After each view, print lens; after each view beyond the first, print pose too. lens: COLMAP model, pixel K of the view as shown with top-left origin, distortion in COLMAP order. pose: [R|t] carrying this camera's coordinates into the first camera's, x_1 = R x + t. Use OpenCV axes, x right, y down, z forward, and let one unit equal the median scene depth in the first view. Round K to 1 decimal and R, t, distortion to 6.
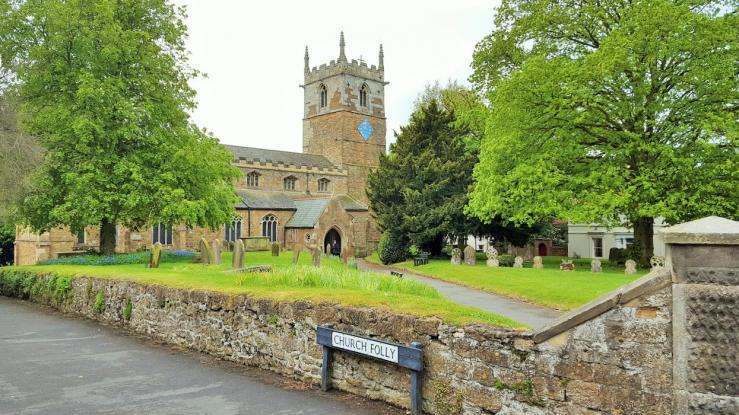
lens RADIAL K [[598.3, 0, 369.5], [0, 598.3, 207.5], [0, 0, 1]] dist [0.001837, 0.000025]
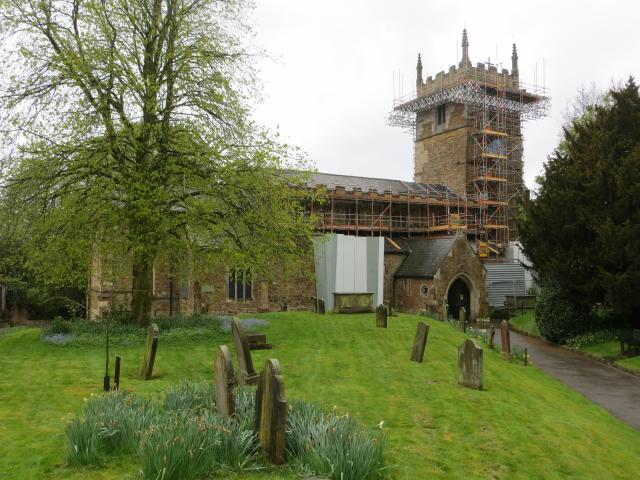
lens RADIAL K [[595.3, 0, 320.0], [0, 595.3, 240.0], [0, 0, 1]] dist [0.160831, 0.001671]
pose [[0.966691, -0.005819, -0.255882, -0.027512], [0.003186, 0.999938, -0.010703, -0.003957], [0.255928, 0.009531, 0.966649, 0.174657]]
